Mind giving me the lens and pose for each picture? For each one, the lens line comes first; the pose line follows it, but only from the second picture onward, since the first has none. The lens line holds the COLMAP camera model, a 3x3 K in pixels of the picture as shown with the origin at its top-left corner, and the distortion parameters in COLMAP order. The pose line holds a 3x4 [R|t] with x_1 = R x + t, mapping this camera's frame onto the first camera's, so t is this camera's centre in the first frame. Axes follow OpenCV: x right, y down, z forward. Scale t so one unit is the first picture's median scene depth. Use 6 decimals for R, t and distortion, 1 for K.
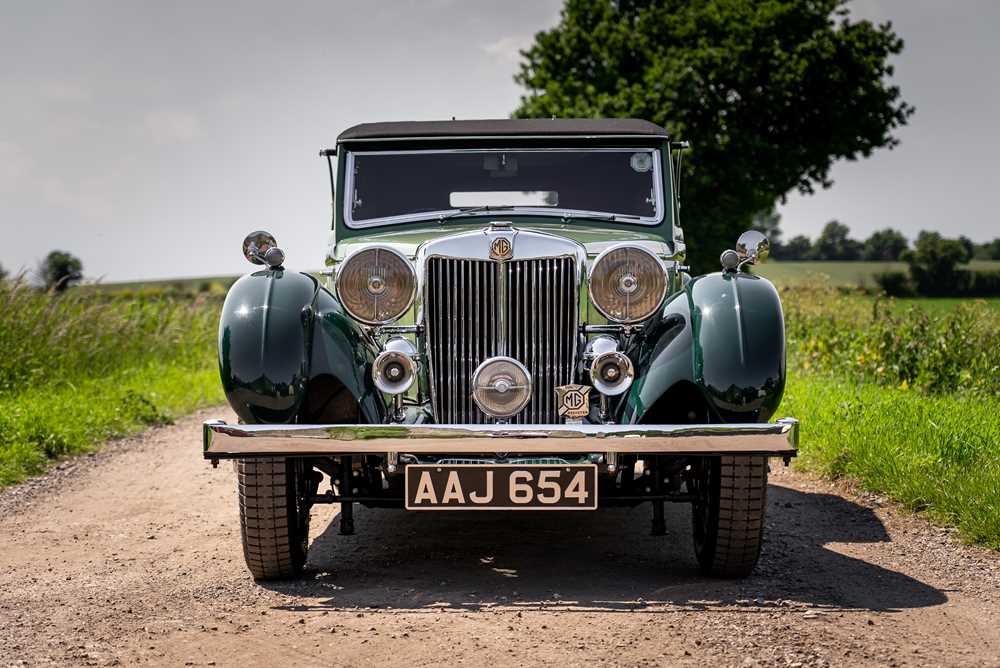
lens RADIAL K [[2281.1, 0, 505.7], [0, 2281.1, 302.1], [0, 0, 1]] dist [0.152015, 0.000000]
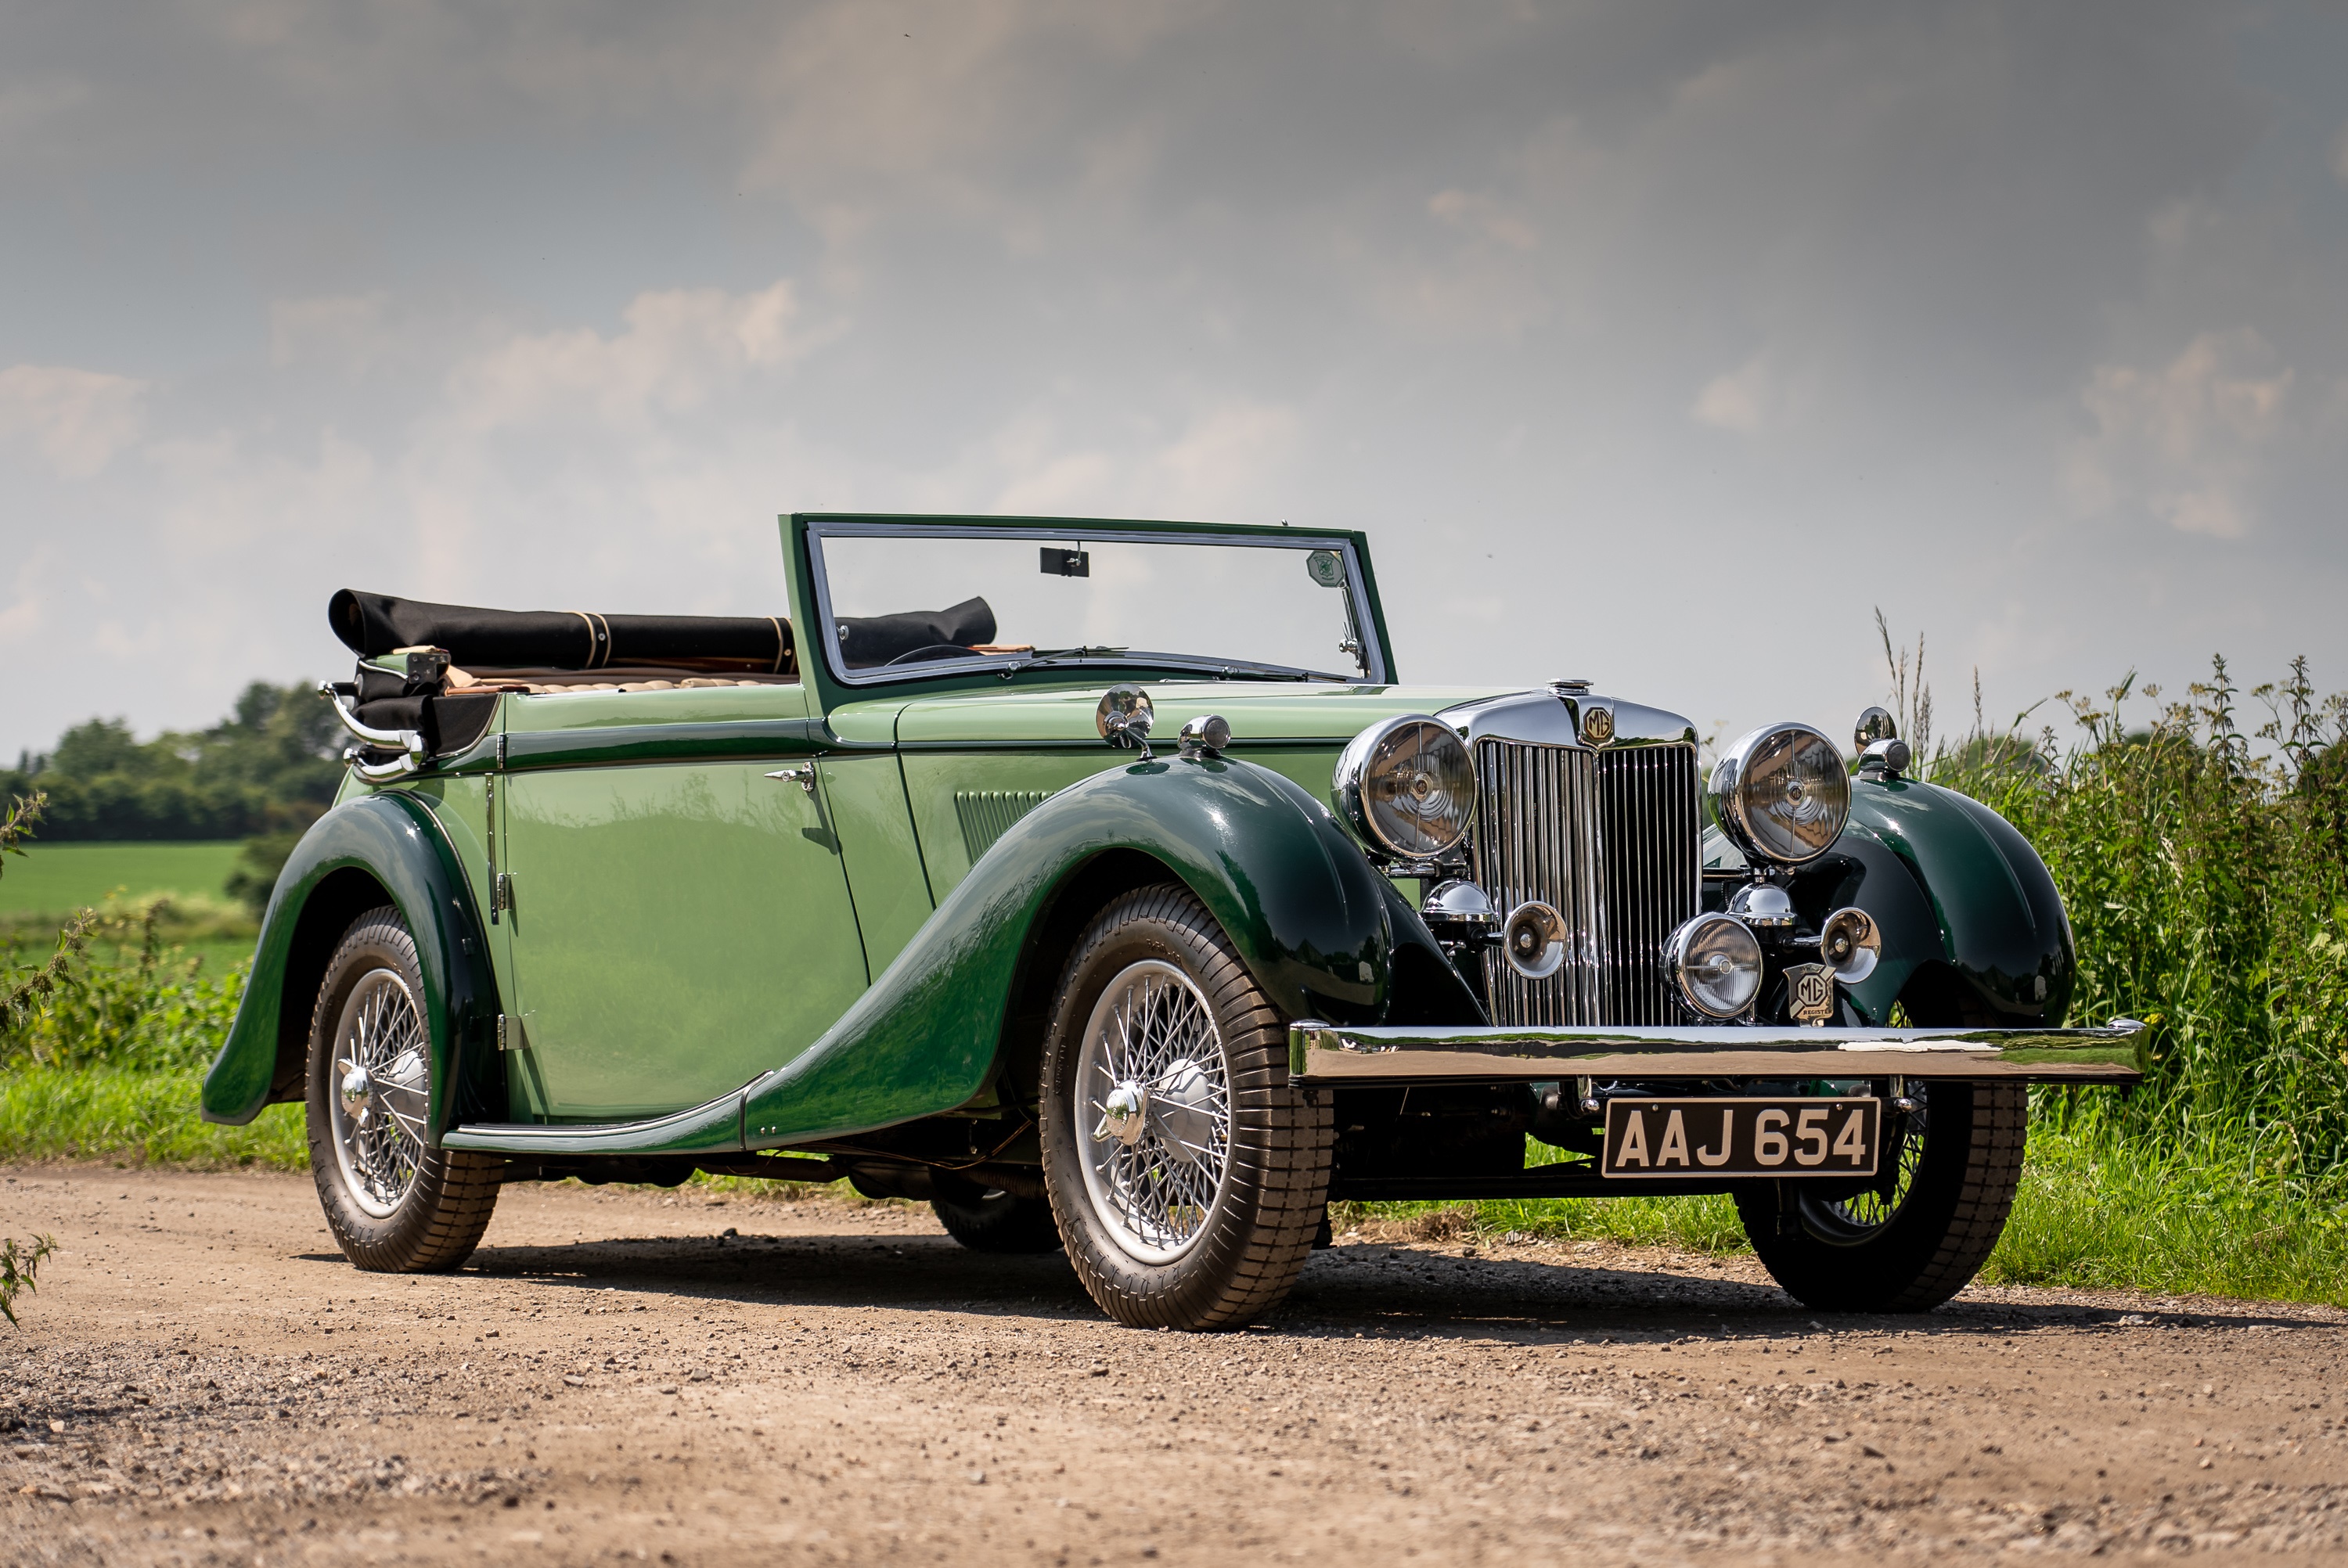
lens RADIAL K [[7455.8, 0, 1183.7], [0, 7455.8, 781.9], [0, 0, 1]] dist [0.132873, 0.000000]
pose [[0.861265, 0.019039, 0.507799, -1.083871], [-0.004761, 0.999556, -0.029402, 0.047184], [-0.508133, 0.022905, 0.860974, -0.556588]]
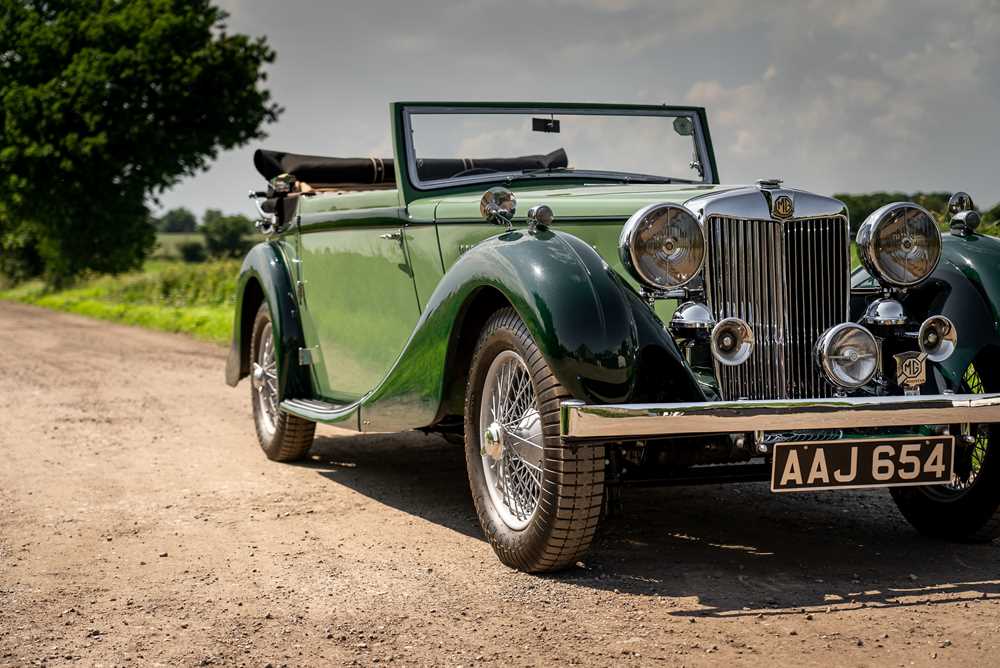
lens RADIAL K [[1811.4, 0, 505.6], [0, 1811.4, 325.9], [0, 0, 1]] dist [0.084750, 0.000000]
pose [[0.937899, -0.015937, 0.346543, -0.393343], [0.004574, 0.999425, 0.033583, -0.000414], [-0.346879, -0.029912, 0.937433, 0.359164]]
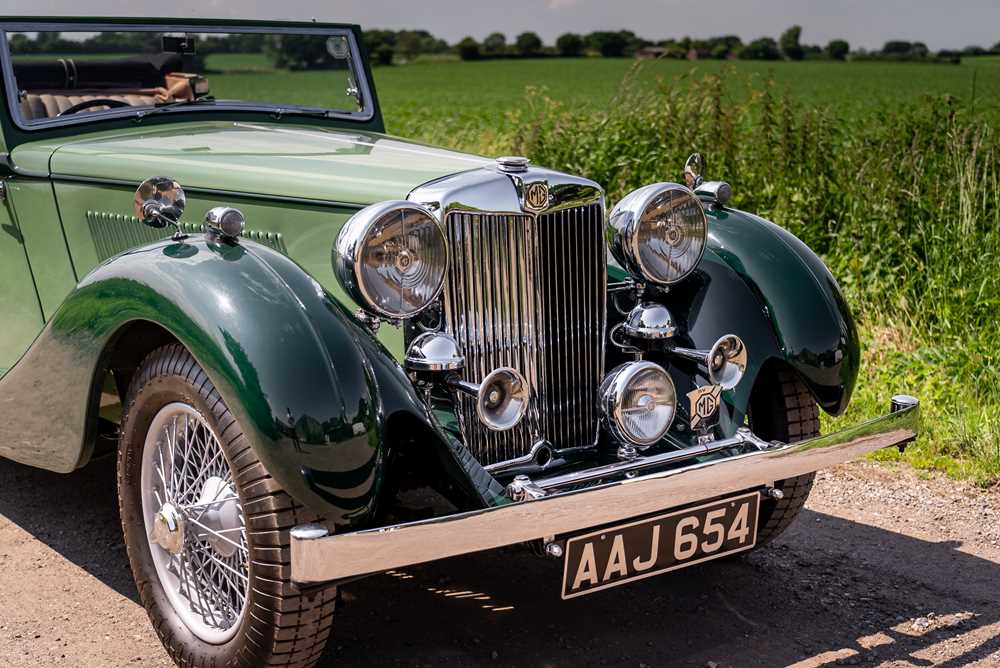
lens RADIAL K [[1411.7, 0, 505.5], [0, 1411.7, 325.1], [0, 0, 1]] dist [0.065968, 0.000000]
pose [[0.795903, -0.102993, 0.596600, -0.304038], [0.001178, 0.985685, 0.168591, -0.063452], [-0.605423, -0.133479, 0.784631, 0.685661]]
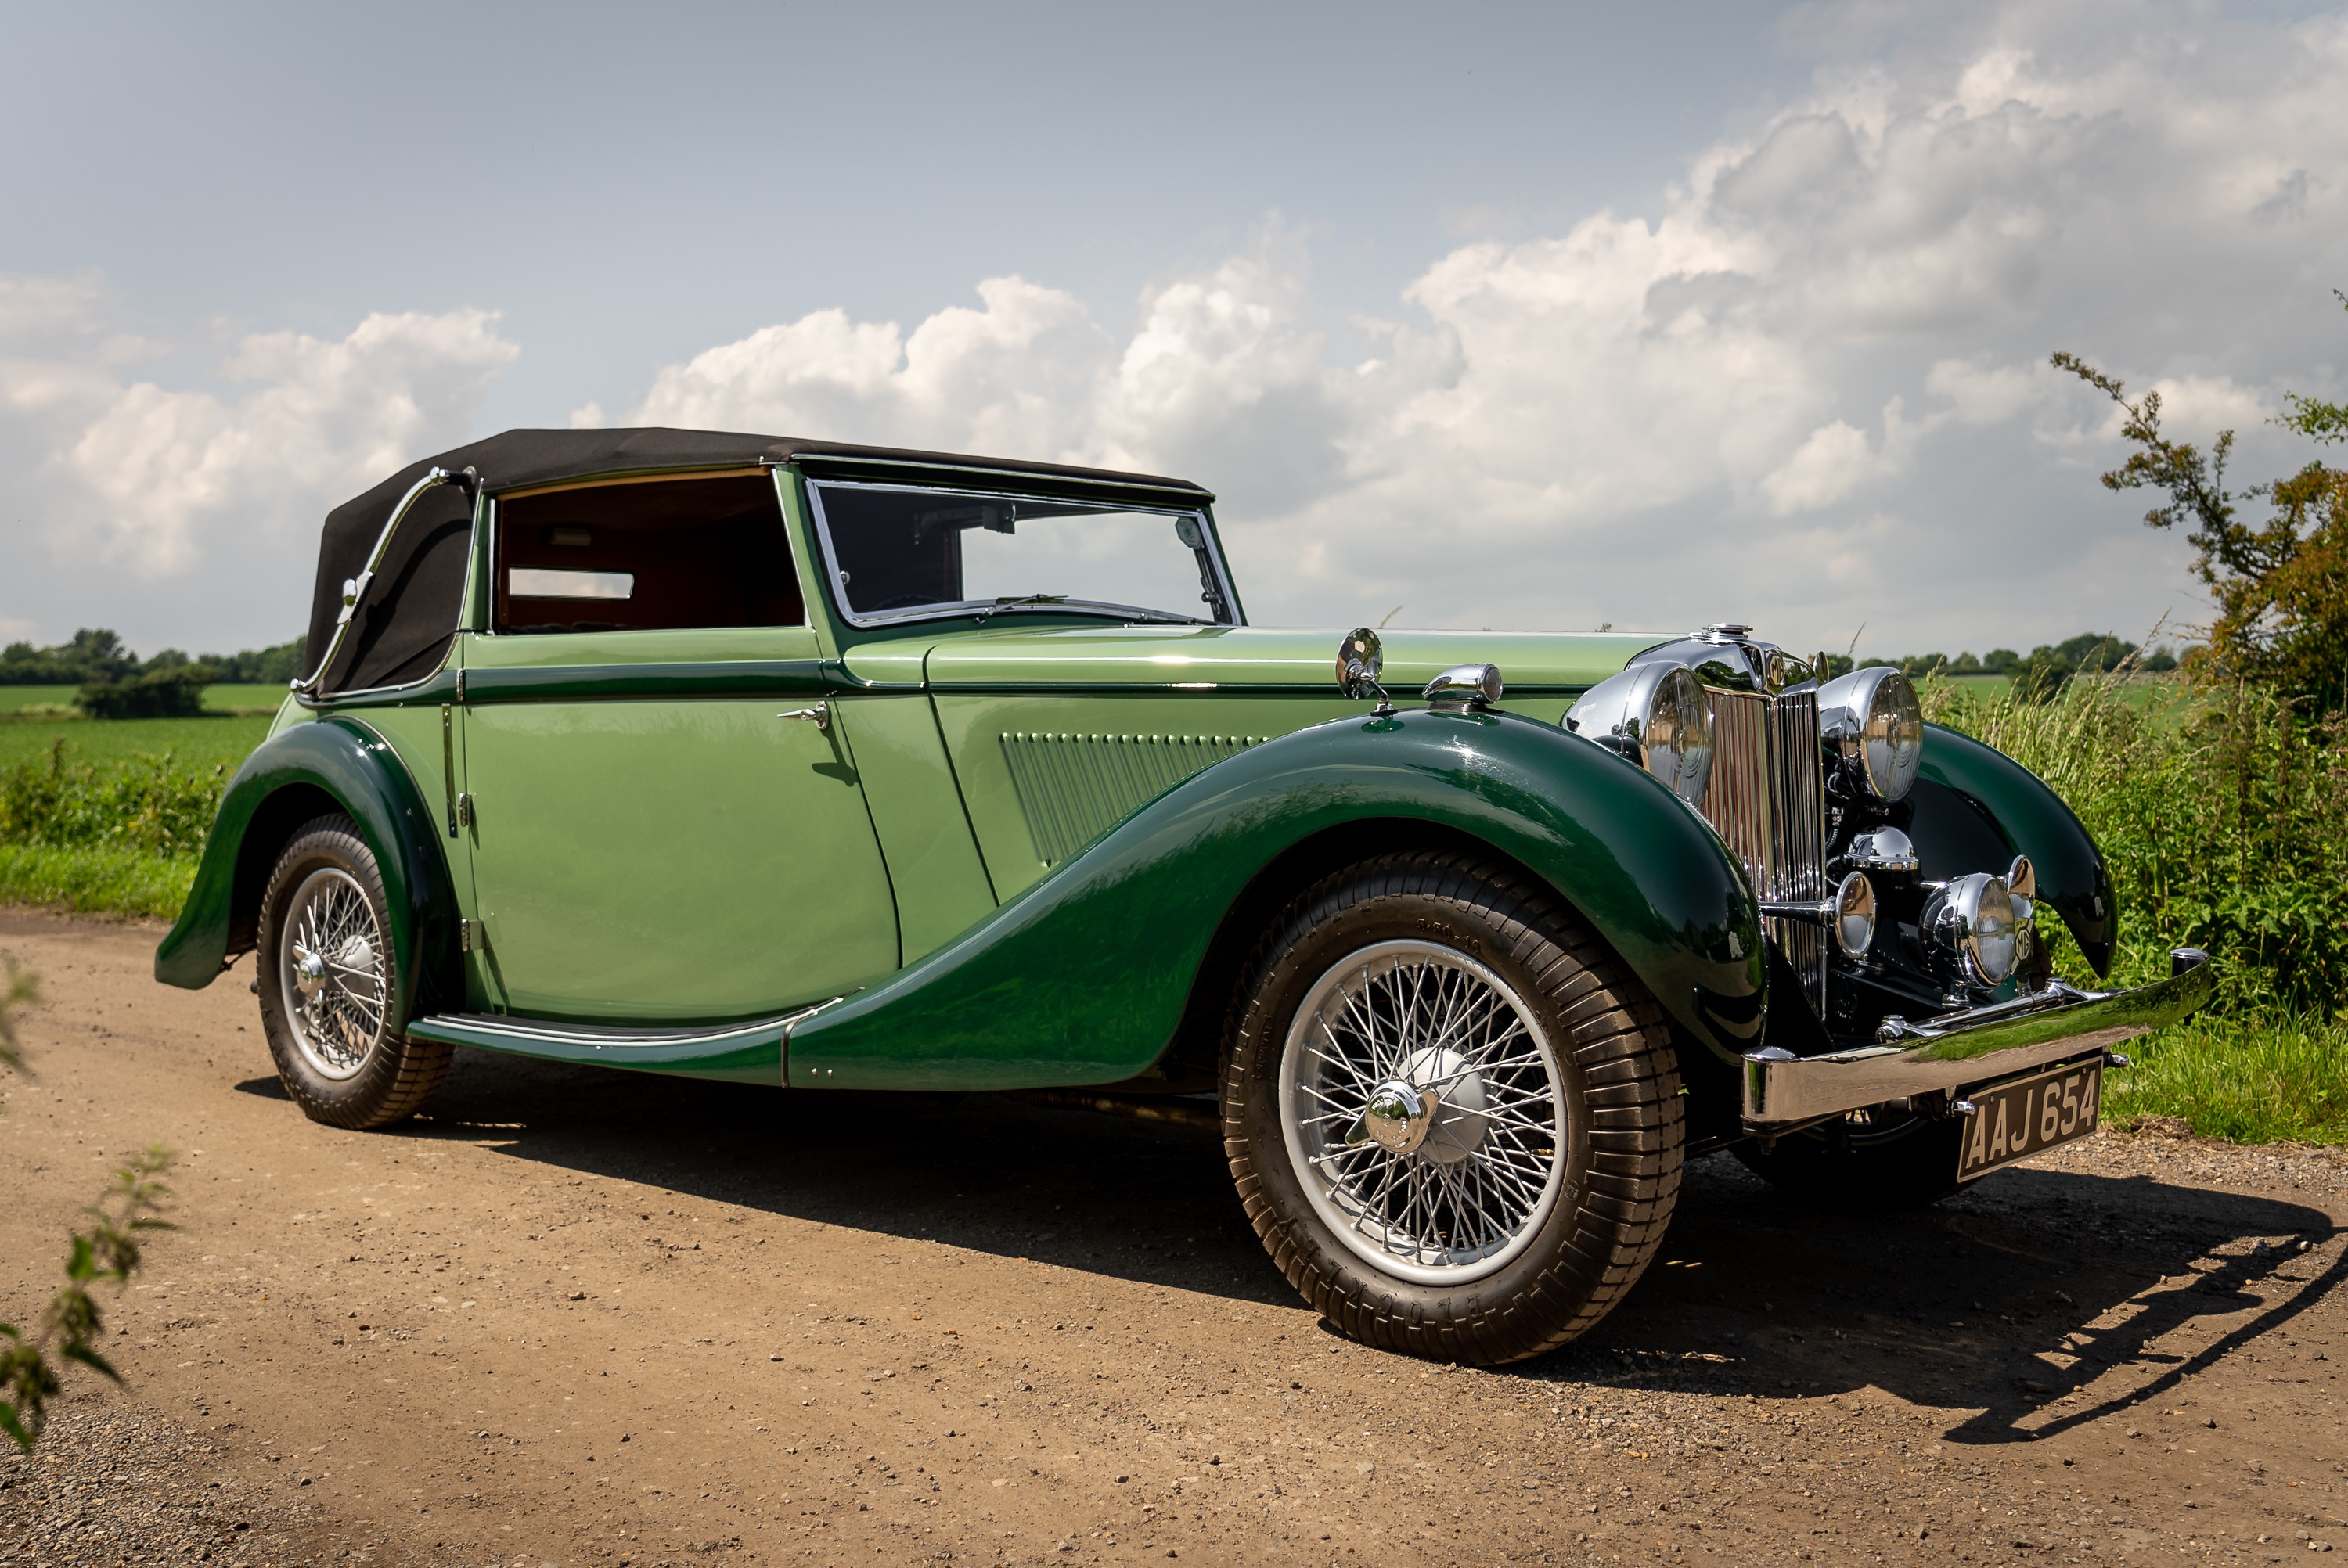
lens RADIAL K [[2296.4, 0, 1173.4], [0, 2296.4, 788.4], [0, 0, 1]] dist [0.037209, 0.000000]
pose [[0.659759, -0.020718, 0.751192, -0.544505], [0.003777, 0.999699, 0.024255, -0.010532], [-0.751468, -0.013165, 0.659639, 0.792780]]
